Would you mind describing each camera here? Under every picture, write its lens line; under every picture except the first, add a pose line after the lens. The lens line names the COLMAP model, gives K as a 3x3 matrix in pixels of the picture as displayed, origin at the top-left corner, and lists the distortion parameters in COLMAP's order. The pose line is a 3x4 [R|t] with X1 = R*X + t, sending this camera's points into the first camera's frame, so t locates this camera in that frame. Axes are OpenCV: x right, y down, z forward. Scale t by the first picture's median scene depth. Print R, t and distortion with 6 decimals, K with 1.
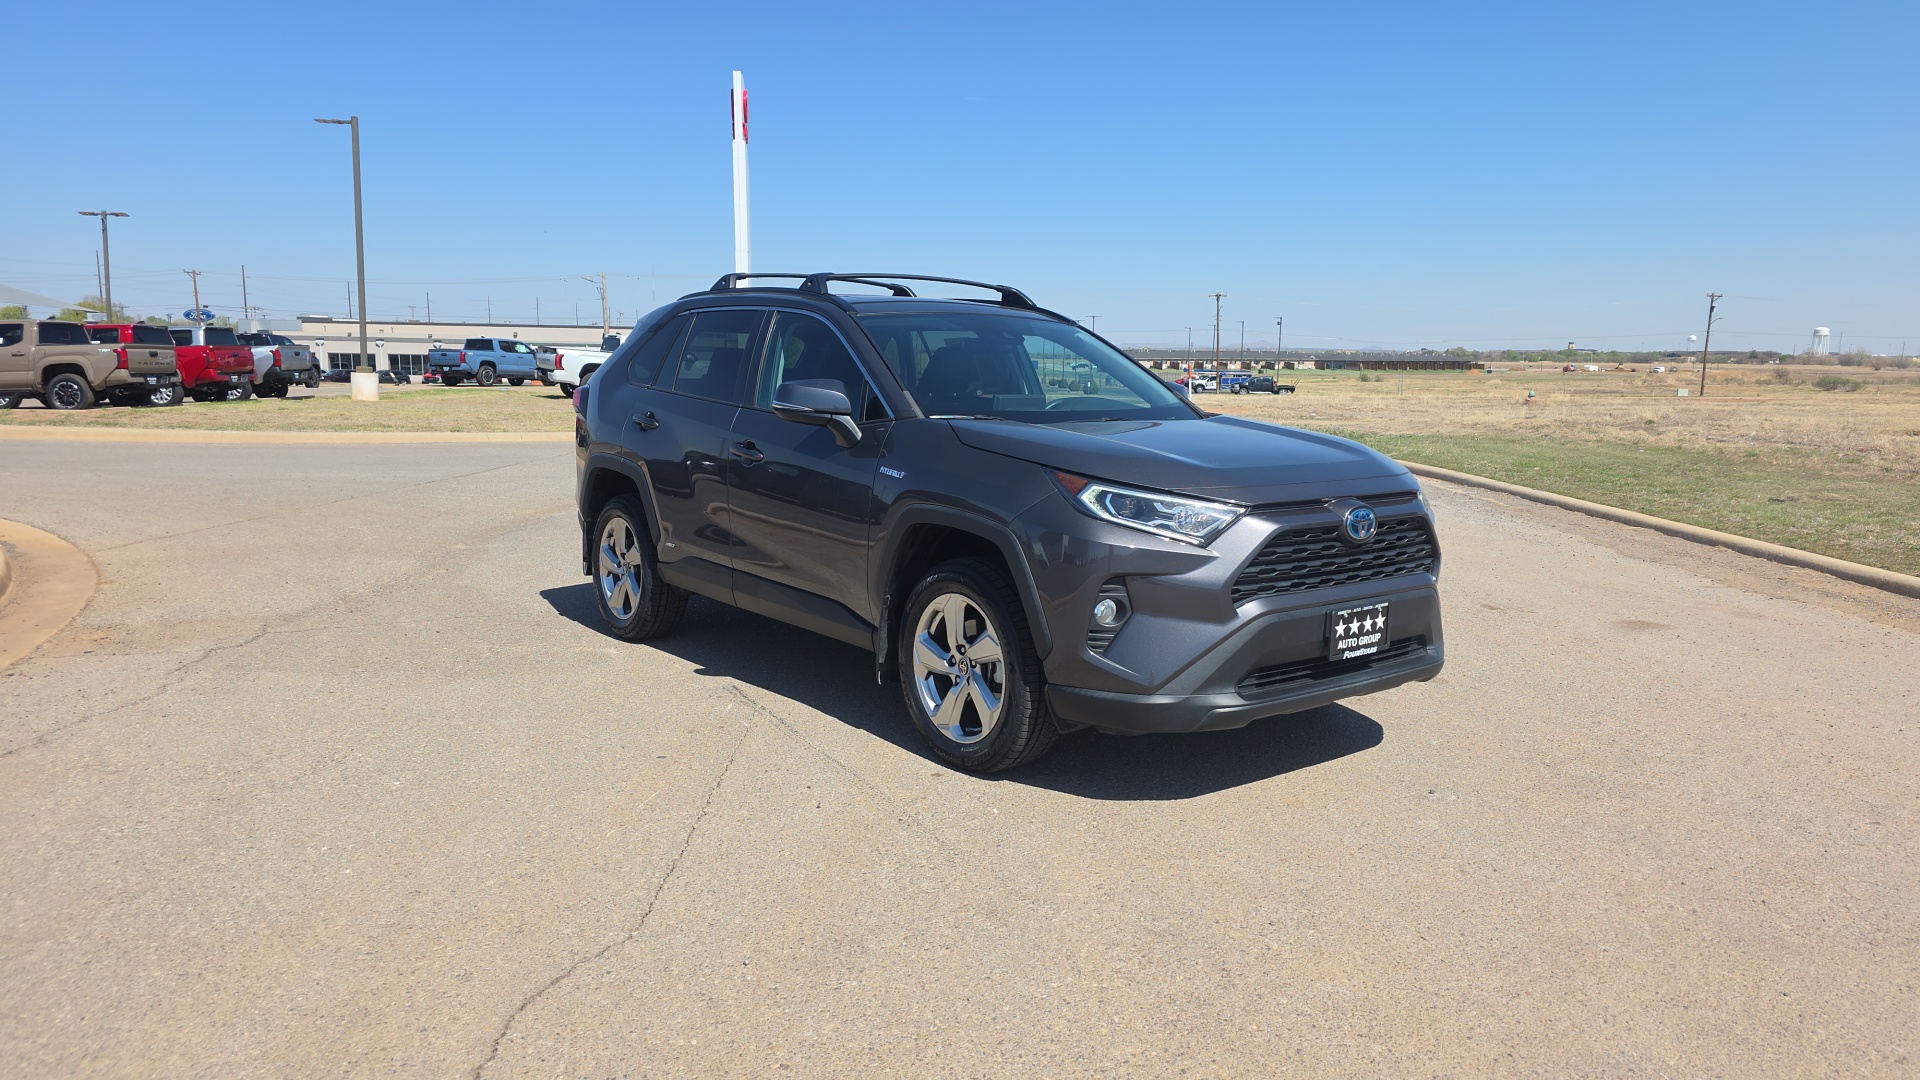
lens RADIAL K [[1303.4, 0, 986.7], [0, 1303.4, 564.1], [0, 0, 1]] dist [0.046741, -0.050490]
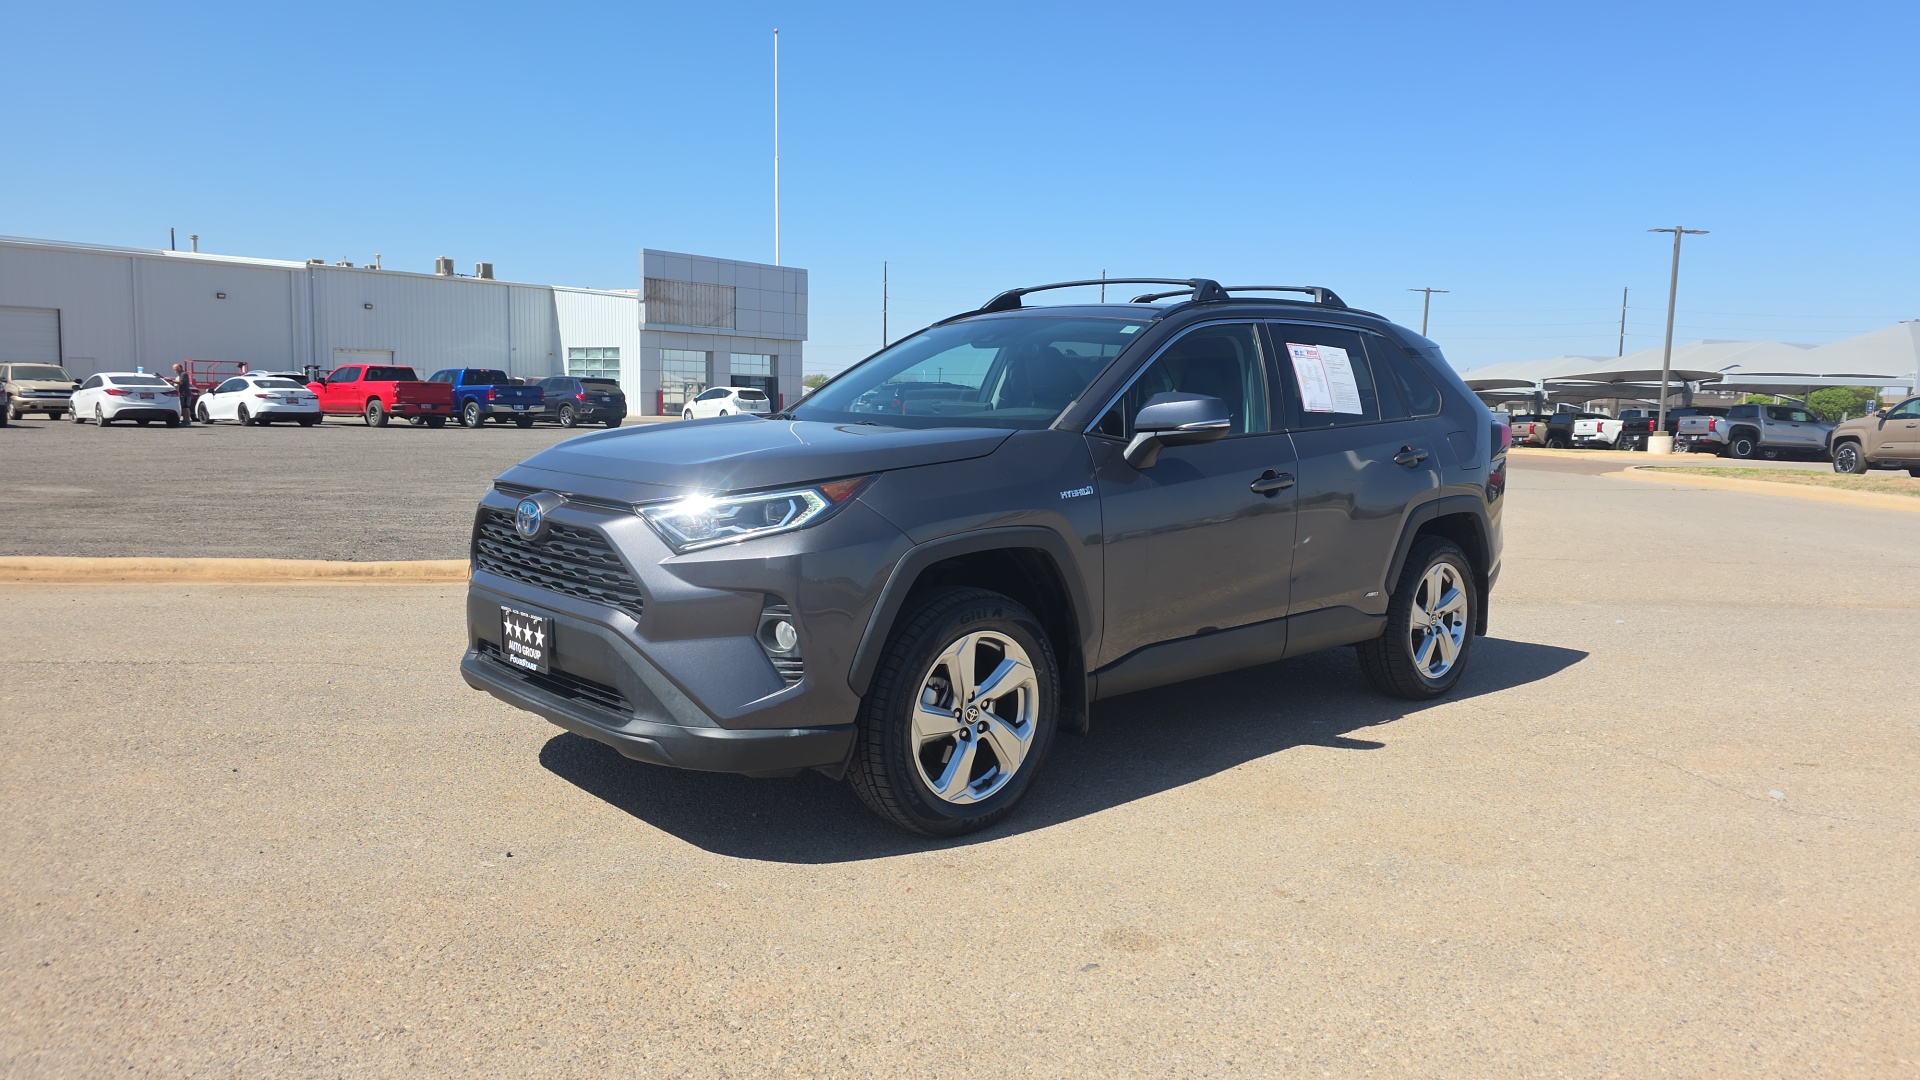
lens RADIAL K [[1232.7, 0, 919.4], [0, 1232.7, 542.6], [0, 0, 1]] dist [0.001164, -0.003183]
pose [[0.053507, 0.102007, -0.993344, 0.752529], [-0.174248, 0.980460, 0.091298, -0.091896], [0.983247, 0.168204, 0.070236, 0.791631]]
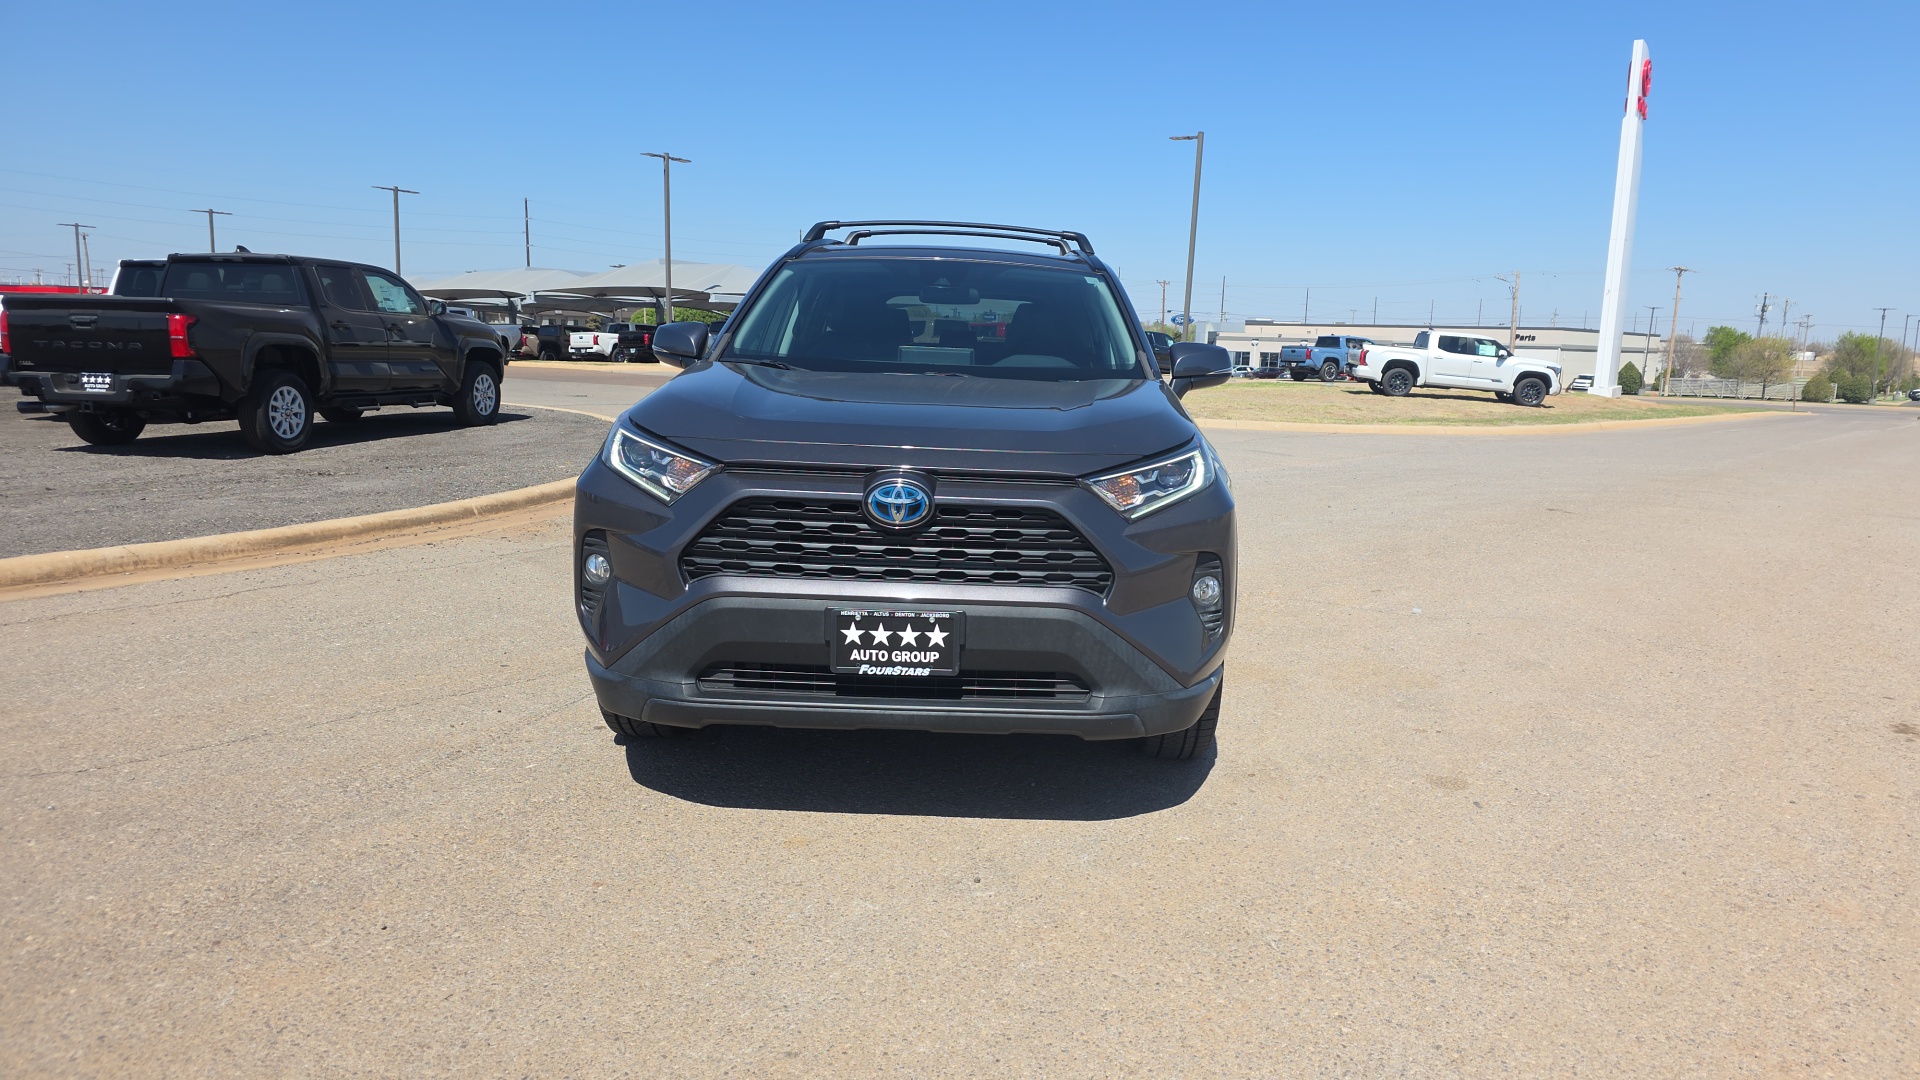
lens RADIAL K [[1303.4, 0, 956.4], [0, 1303.4, 535.5], [0, 0, 1]] dist [0.046741, -0.050490]
pose [[0.767991, 0.106134, -0.631606, 0.519766], [-0.120570, 0.992500, 0.020172, -0.020387], [0.629010, 0.060661, 0.775027, 0.284363]]
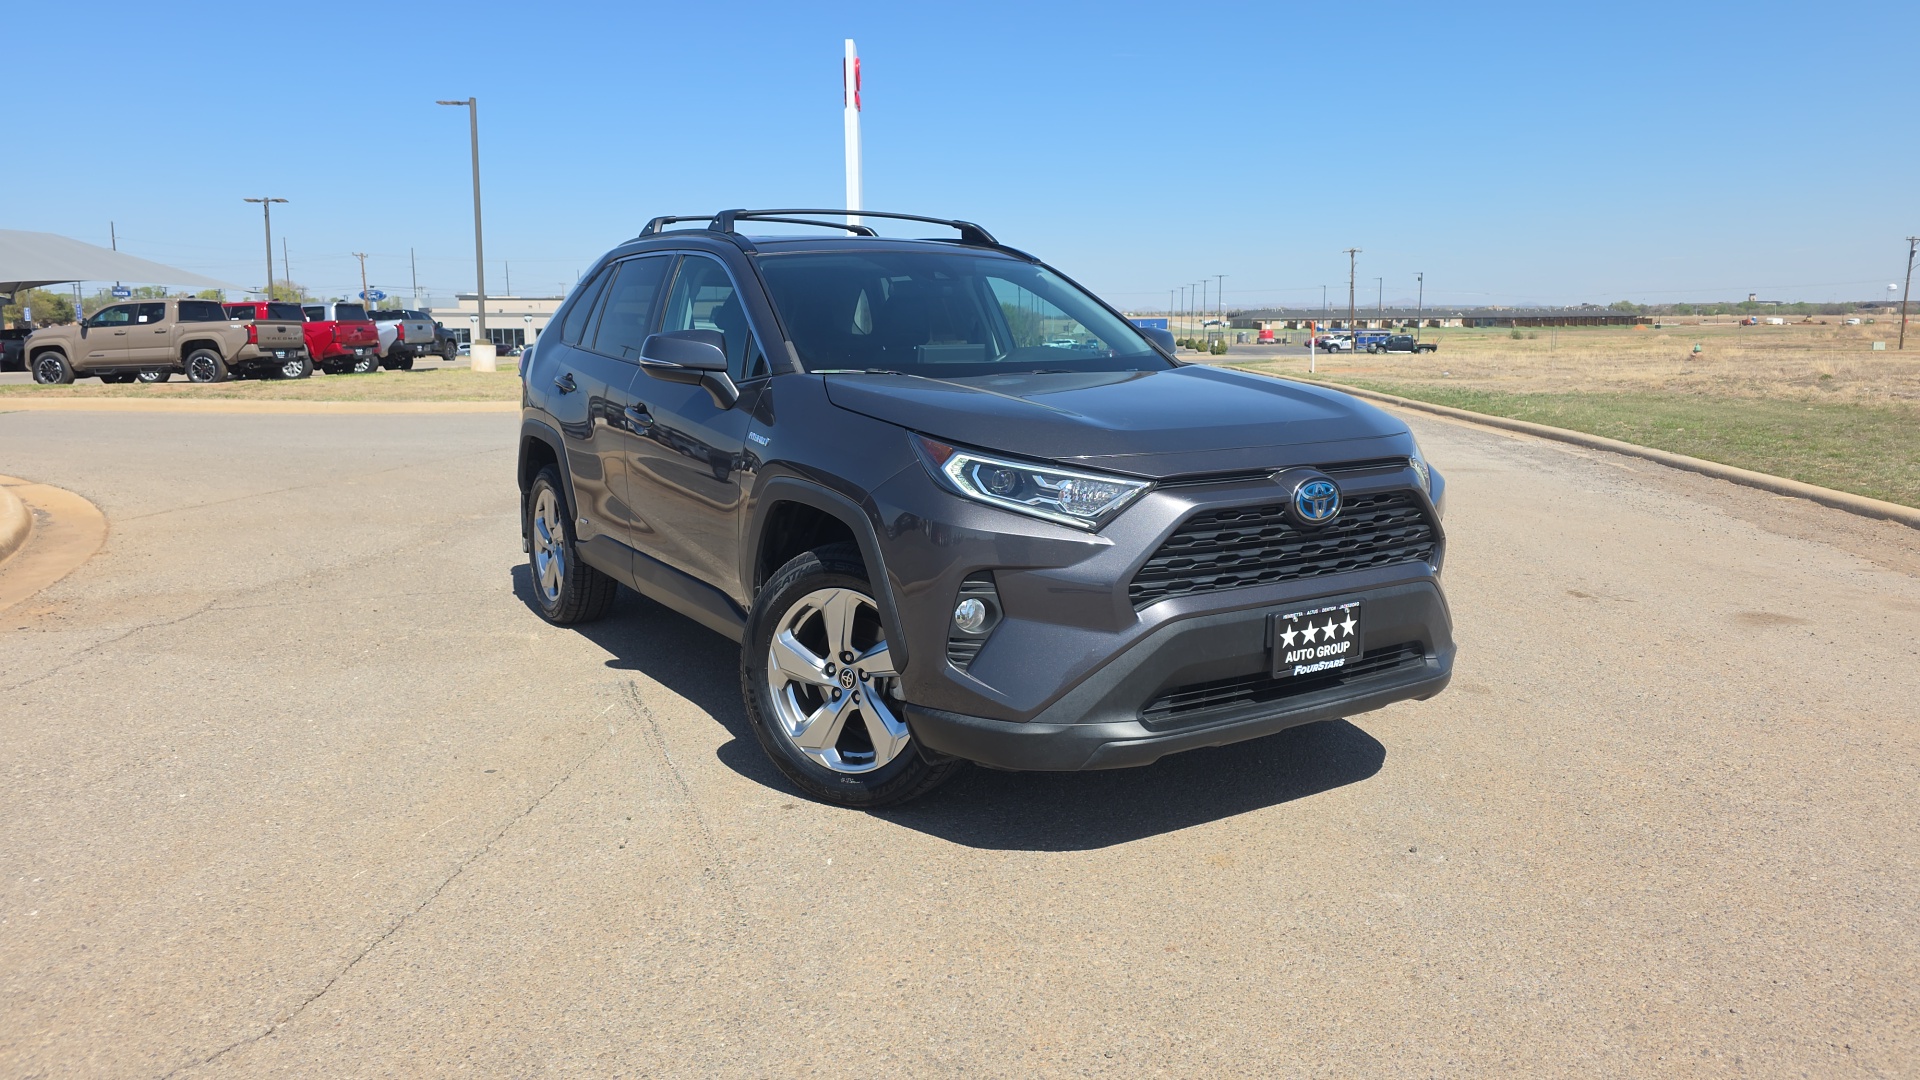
lens RADIAL K [[1303.4, 0, 945.5], [0, 1303.4, 532.0], [0, 0, 1]] dist [0.046741, -0.050490]
pose [[0.991368, 0.003677, -0.131053, 0.110727], [-0.003486, 0.999993, 0.001681, -0.008610], [0.131059, -0.001210, 0.991374, 0.132852]]
